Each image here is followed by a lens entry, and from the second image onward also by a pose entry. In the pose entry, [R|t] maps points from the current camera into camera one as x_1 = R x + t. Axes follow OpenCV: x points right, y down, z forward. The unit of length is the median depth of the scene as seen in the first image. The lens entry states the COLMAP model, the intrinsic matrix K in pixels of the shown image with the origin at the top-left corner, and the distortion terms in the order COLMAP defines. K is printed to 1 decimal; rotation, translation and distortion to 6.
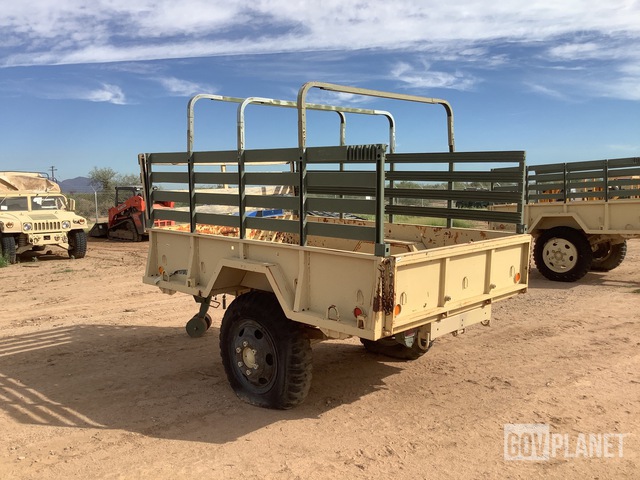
lens RADIAL K [[605.1, 0, 320.0], [0, 605.1, 240.0], [0, 0, 1]] dist [0.127338, -0.290791]
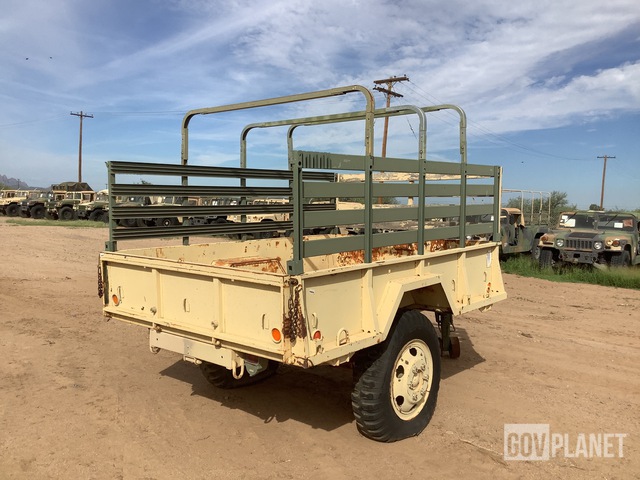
lens RADIAL K [[605.1, 0, 320.0], [0, 605.1, 240.0], [0, 0, 1]] dist [0.127338, -0.290791]
pose [[0.091466, 0.107236, -0.990017, 1.082280], [-0.142757, 0.985328, 0.093539, -0.134902], [0.985523, 0.132776, 0.105432, 1.023721]]
